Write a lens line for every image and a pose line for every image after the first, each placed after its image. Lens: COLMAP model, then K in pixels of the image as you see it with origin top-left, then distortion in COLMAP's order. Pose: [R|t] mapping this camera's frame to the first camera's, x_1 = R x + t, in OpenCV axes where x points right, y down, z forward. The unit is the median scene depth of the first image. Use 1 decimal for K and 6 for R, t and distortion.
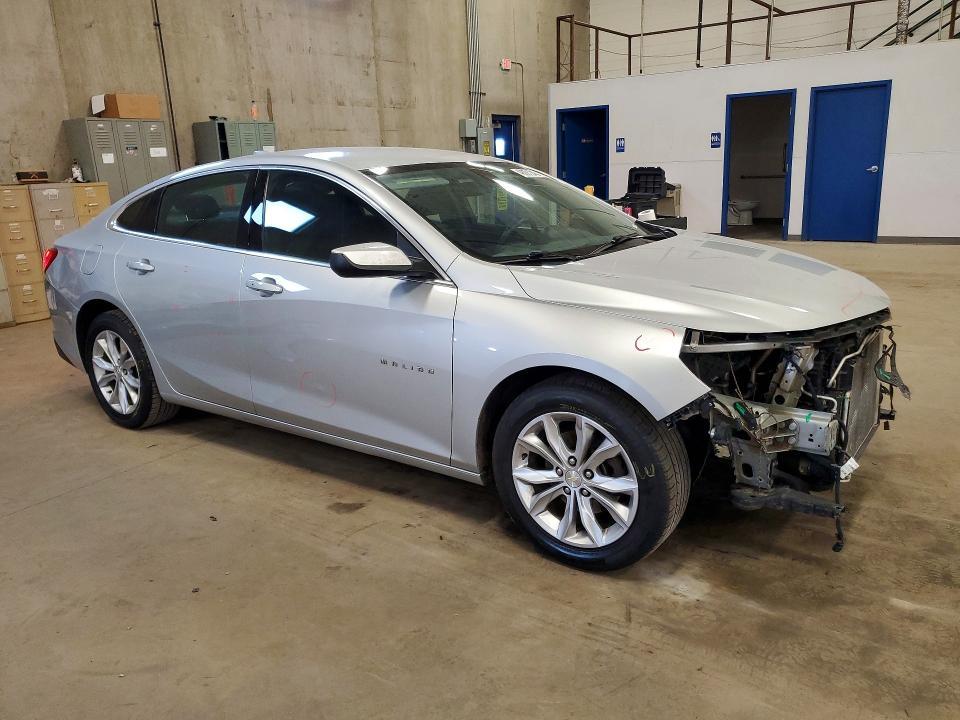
lens RADIAL K [[736.3, 0, 470.3], [0, 736.3, 334.2], [0, 0, 1]] dist [0.062983, -0.076750]
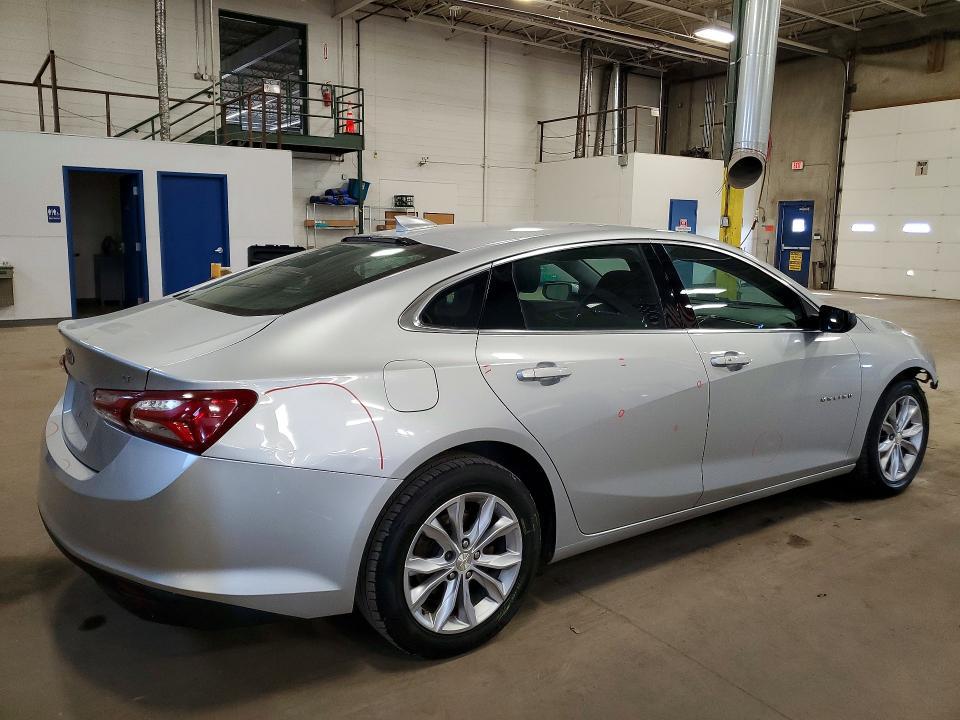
lens RADIAL K [[736.3, 0, 470.3], [0, 736.3, 334.2], [0, 0, 1]] dist [0.062983, -0.076750]
pose [[0.343750, -0.085408, 0.935169, -1.047066], [0.184677, 0.982556, 0.021852, -0.147002], [-0.920723, 0.165193, 0.353526, 0.770245]]
